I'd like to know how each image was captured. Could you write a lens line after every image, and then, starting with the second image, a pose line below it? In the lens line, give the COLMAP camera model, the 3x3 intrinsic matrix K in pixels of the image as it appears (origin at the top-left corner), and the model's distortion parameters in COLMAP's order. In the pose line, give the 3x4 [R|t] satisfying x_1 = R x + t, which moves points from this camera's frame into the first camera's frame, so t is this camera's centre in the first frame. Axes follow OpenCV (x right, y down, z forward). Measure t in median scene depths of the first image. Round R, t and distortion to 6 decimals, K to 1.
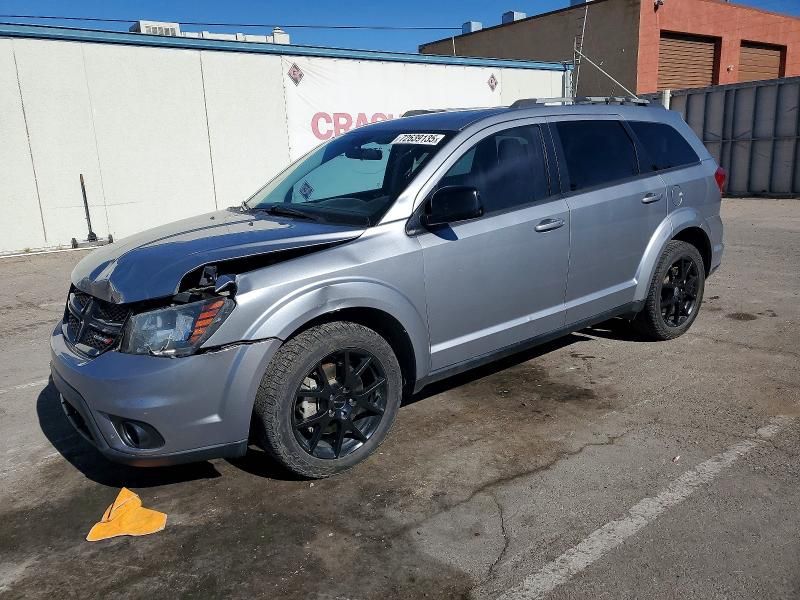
lens RADIAL K [[656.6, 0, 400.0], [0, 656.6, 300.0], [0, 0, 1]] dist [0.009714, 0.009668]
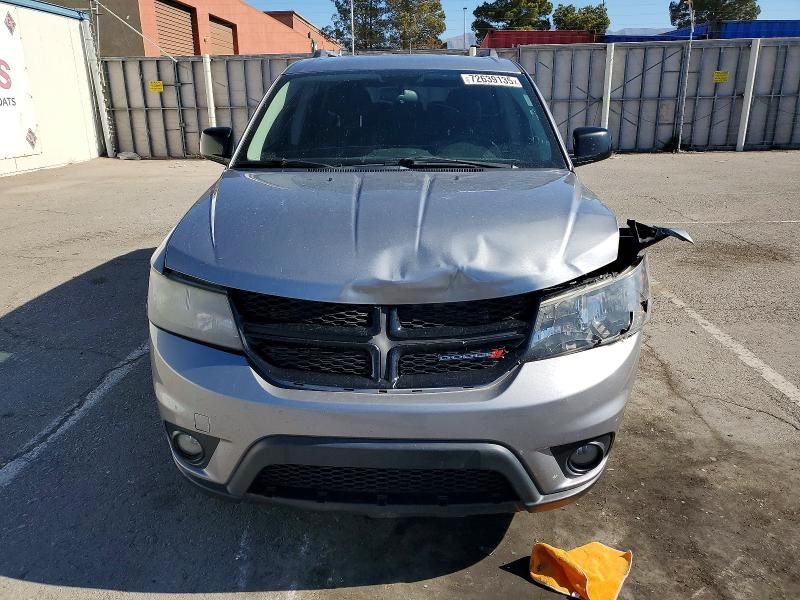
lens RADIAL K [[644.3, 0, 402.4], [0, 644.3, 282.3], [0, 0, 1]] dist [0.013040, 0.007186]
pose [[0.611830, -0.179452, 0.770364, -0.240930], [0.161852, 0.981721, 0.100141, -0.022720], [-0.774253, 0.063415, 0.629691, 0.154327]]
